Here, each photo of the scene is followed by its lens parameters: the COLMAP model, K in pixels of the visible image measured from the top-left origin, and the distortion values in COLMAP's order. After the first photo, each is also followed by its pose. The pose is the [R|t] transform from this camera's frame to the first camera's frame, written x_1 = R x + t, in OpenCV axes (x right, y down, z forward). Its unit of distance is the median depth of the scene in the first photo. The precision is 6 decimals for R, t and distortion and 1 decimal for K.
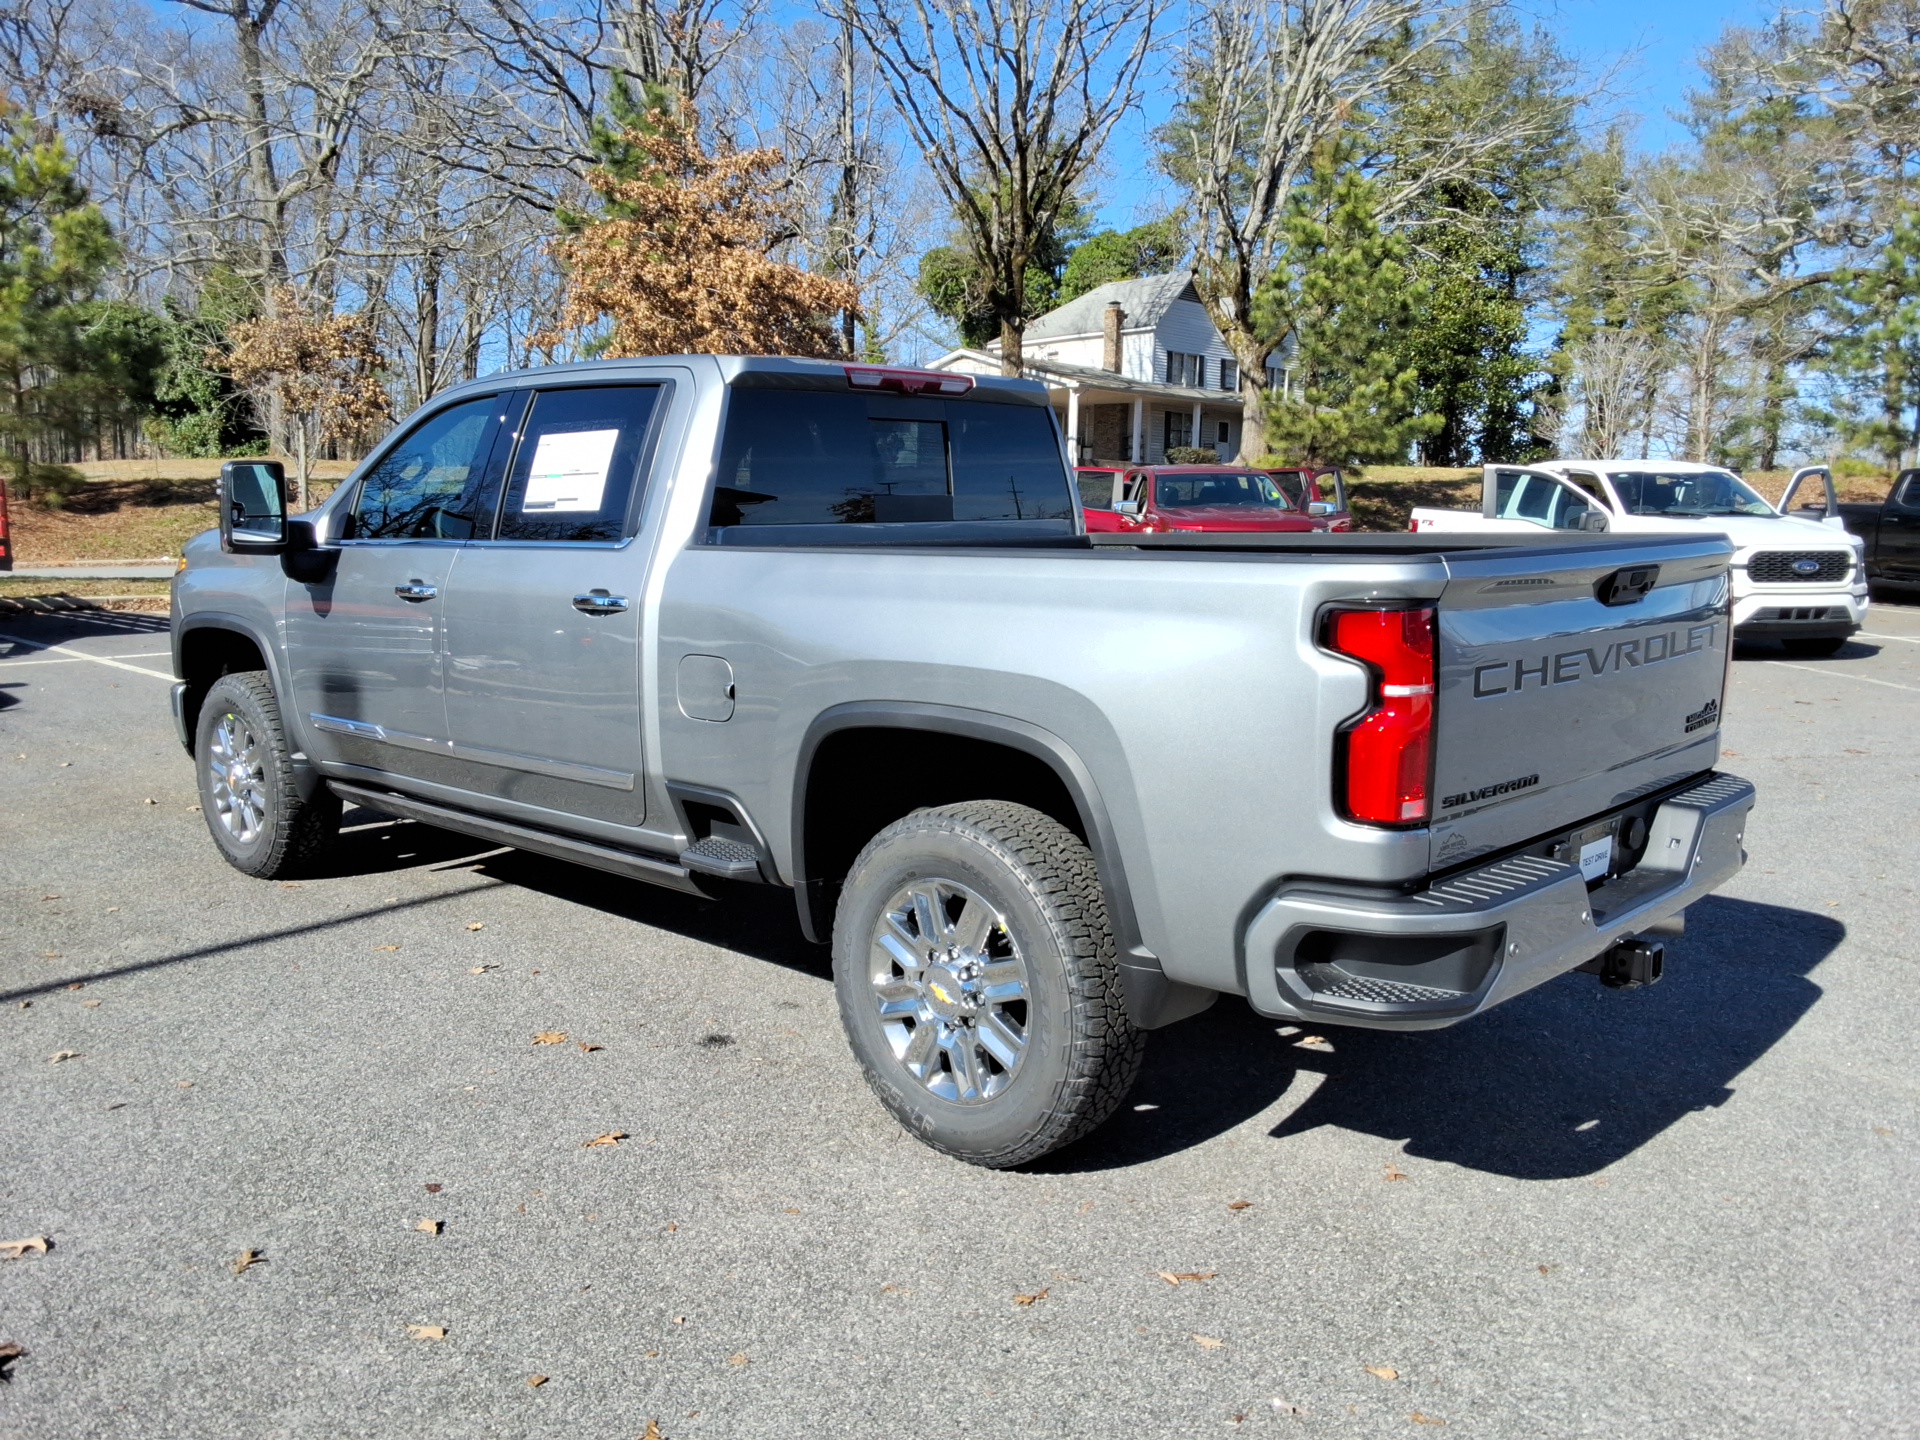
lens RADIAL K [[1549.2, 0, 964.0], [0, 1549.2, 710.2], [0, 0, 1]] dist [0.118709, -0.183971]
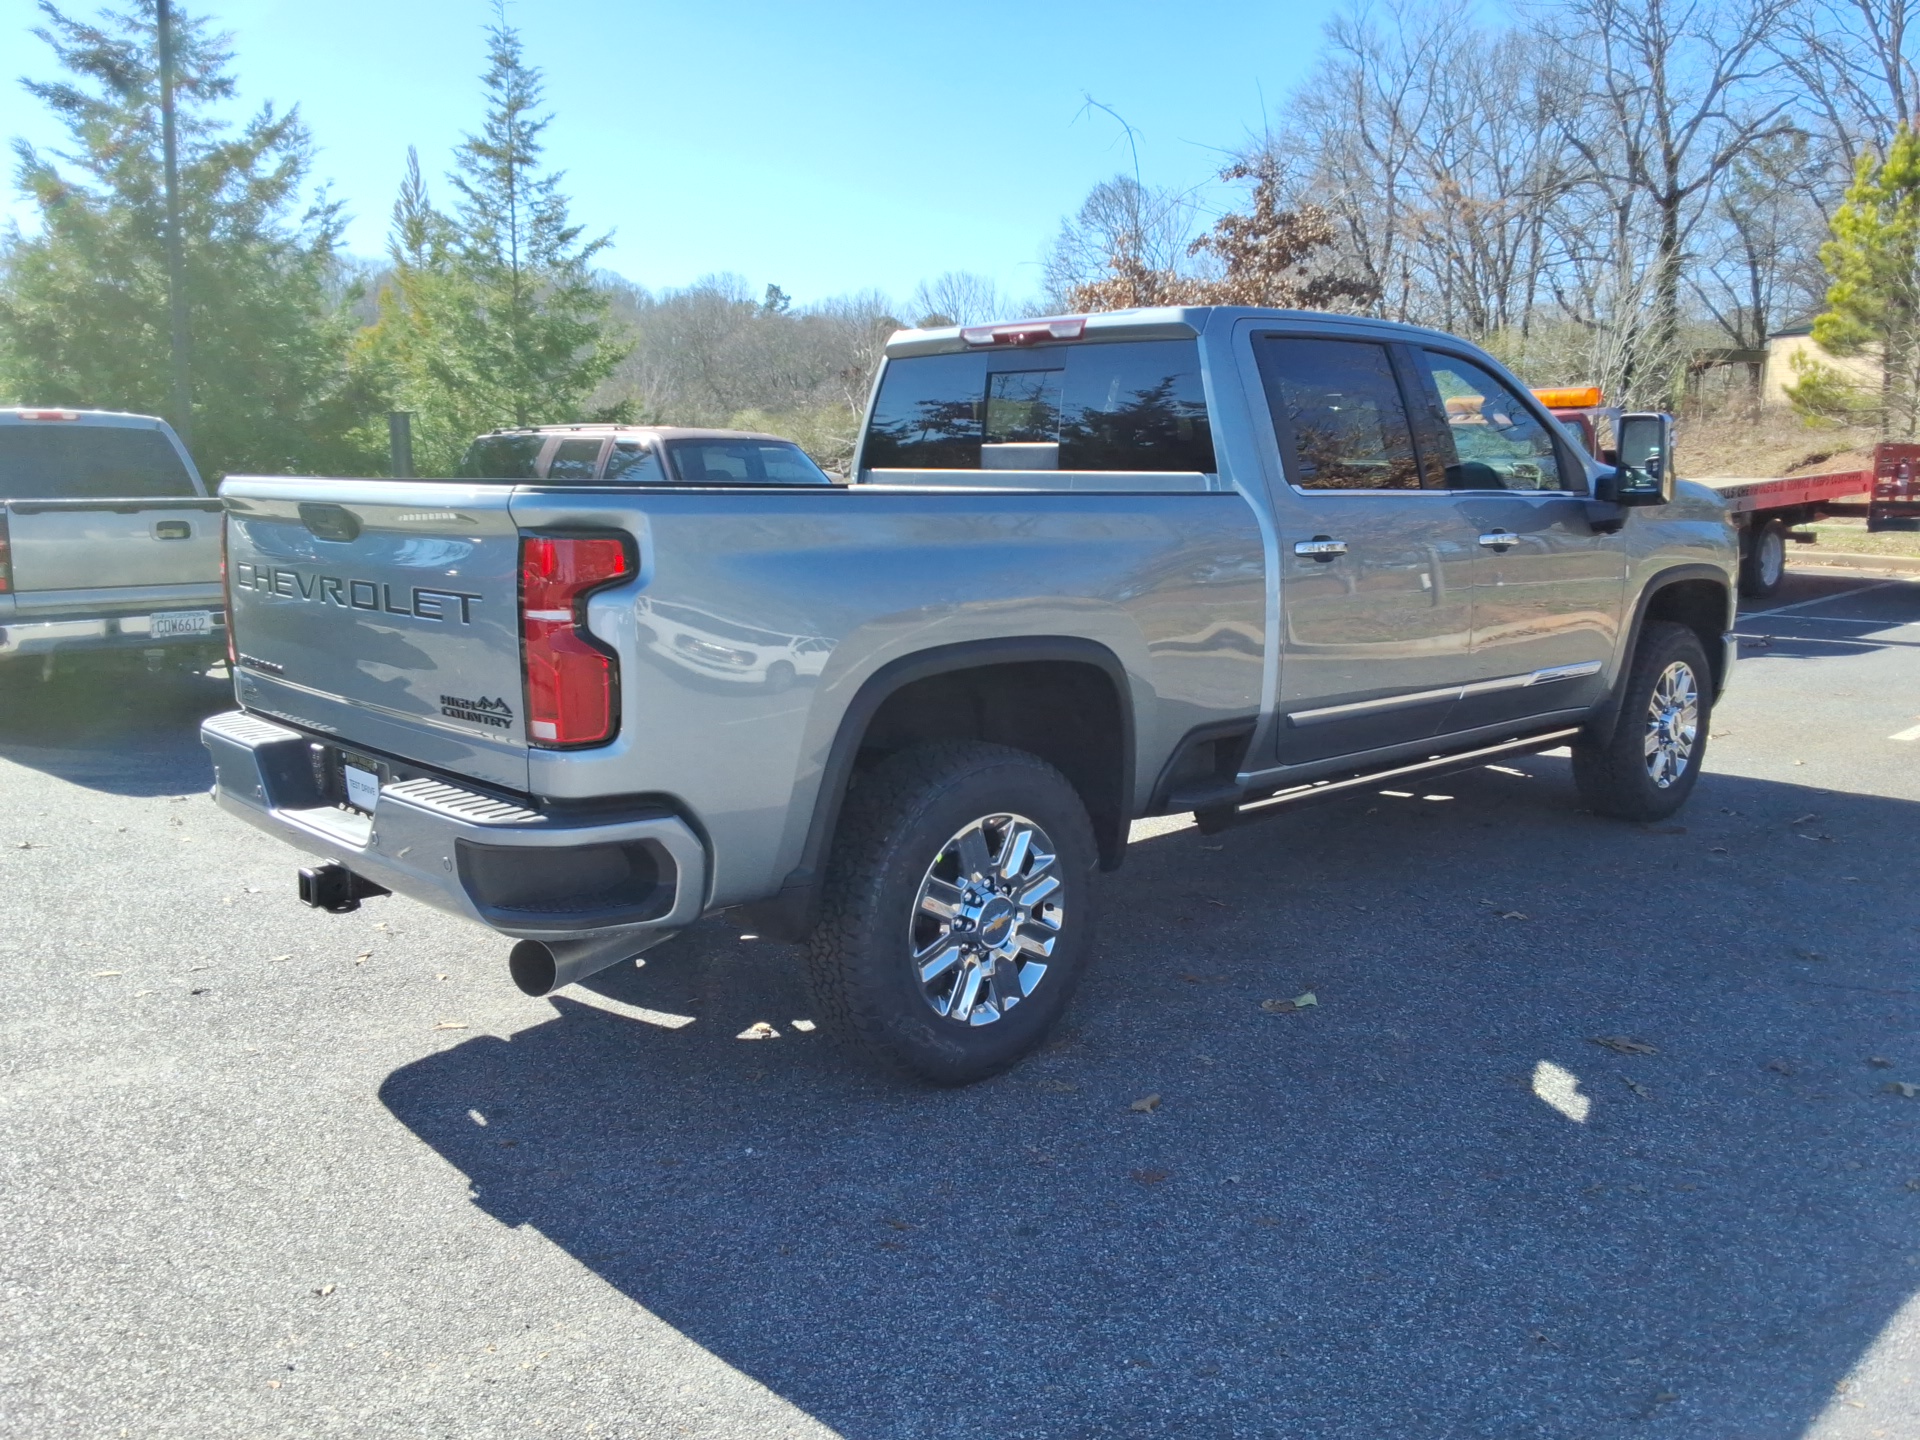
lens RADIAL K [[1549.2, 0, 951.8], [0, 1549.2, 687.6], [0, 0, 1]] dist [0.118709, -0.183971]
pose [[-0.056258, 0.150249, -0.987046, 0.150468], [-0.146465, 0.976675, 0.157018, -0.020303], [0.987615, 0.153401, -0.032940, 0.152329]]
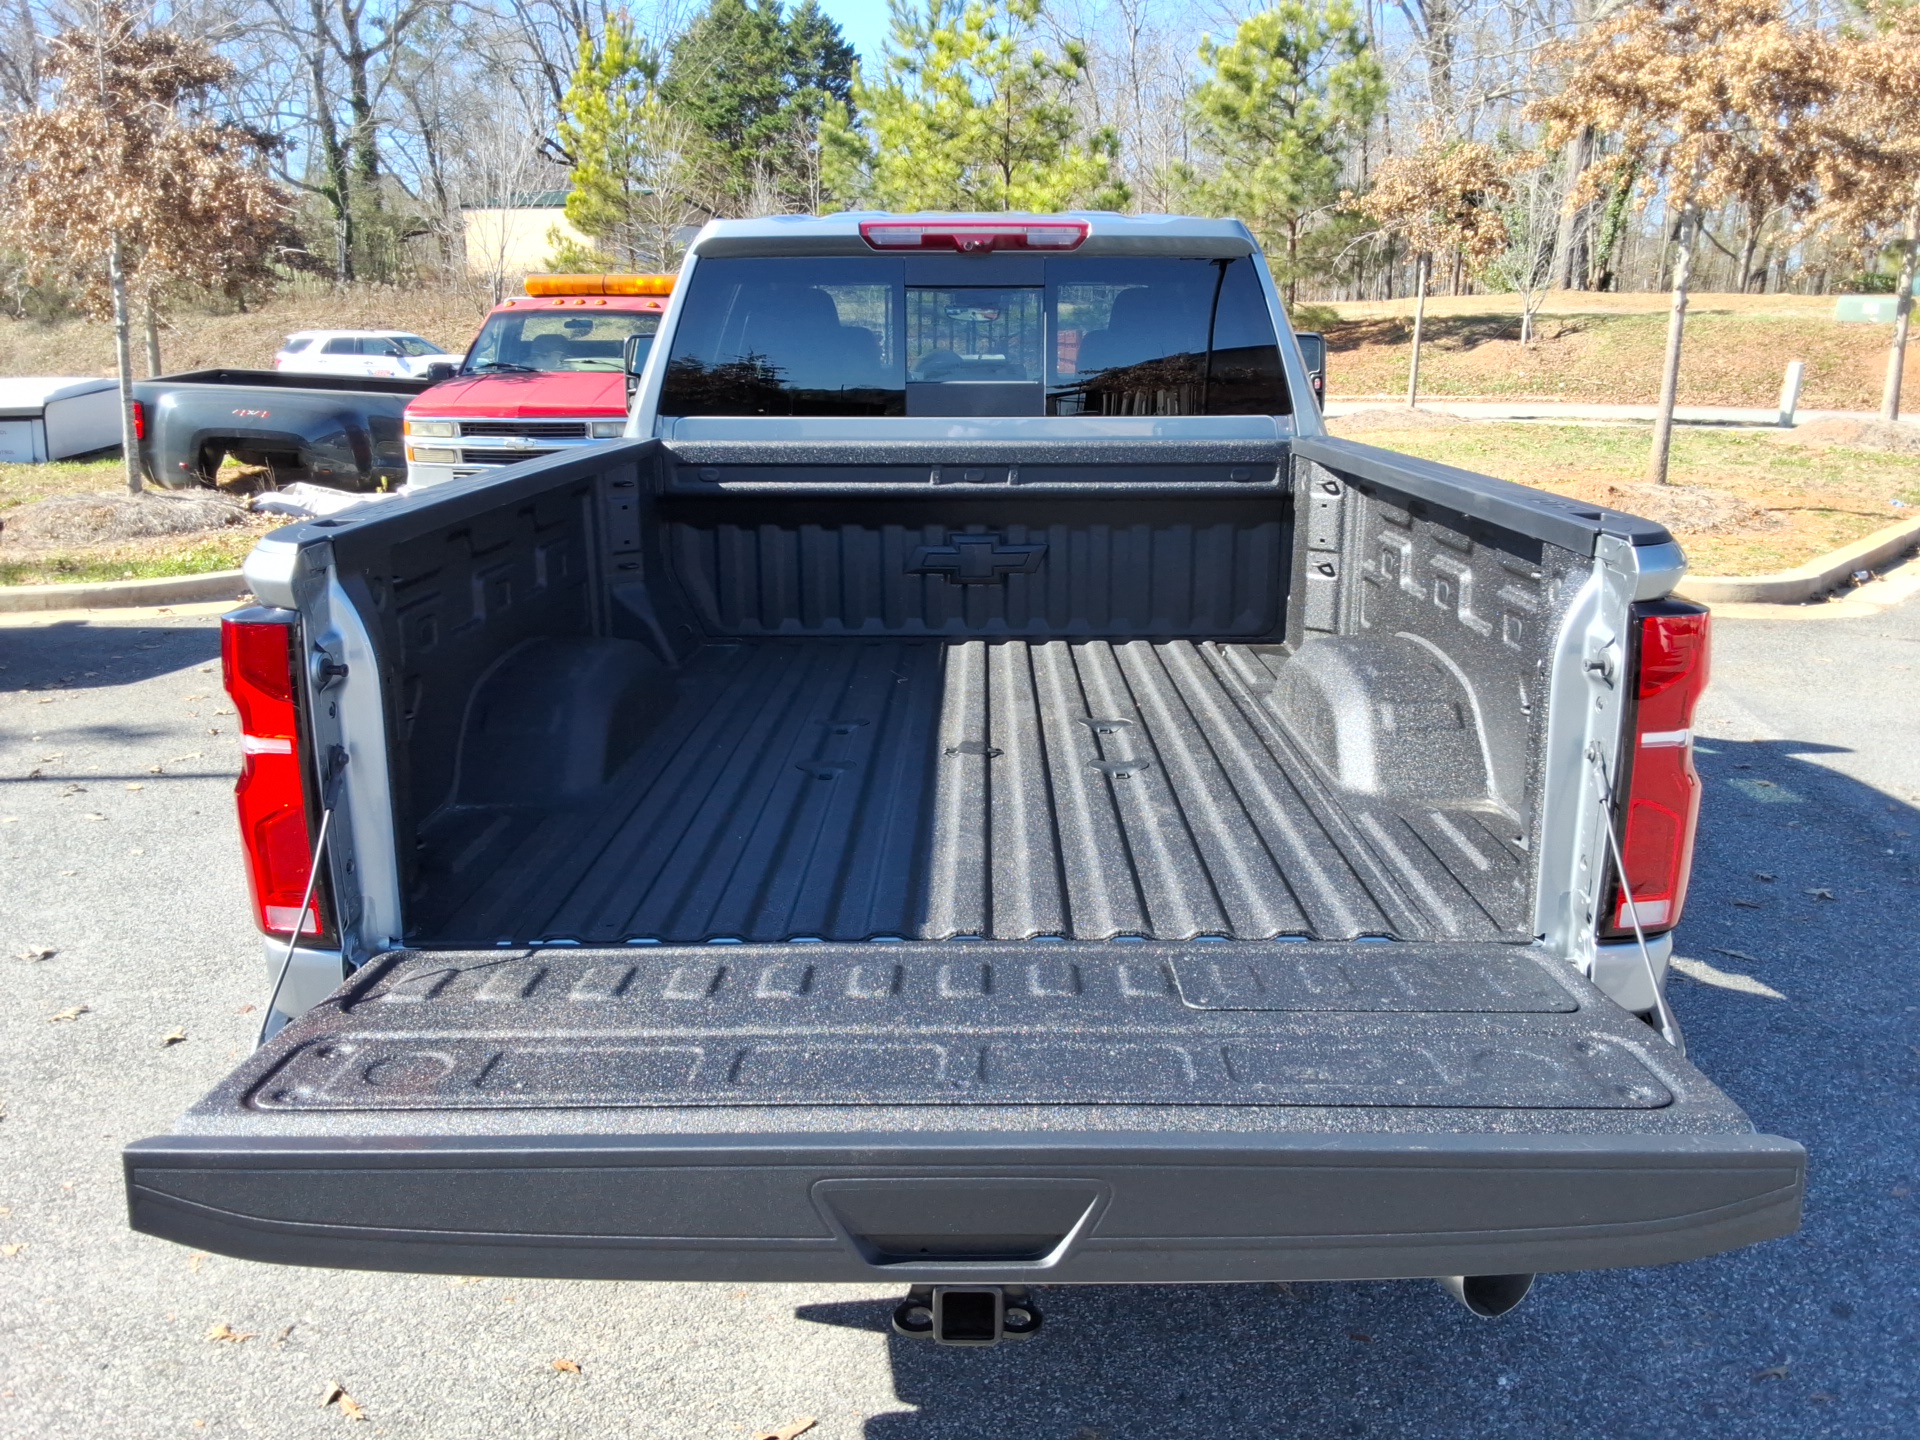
lens RADIAL K [[1549.2, 0, 973.3], [0, 1549.2, 700.5], [0, 0, 1]] dist [0.118709, -0.183971]
pose [[0.680733, 0.173069, -0.711793, 0.084190], [-0.102616, 0.984638, 0.141273, -0.013538], [0.725309, -0.023128, 0.688035, 0.066766]]
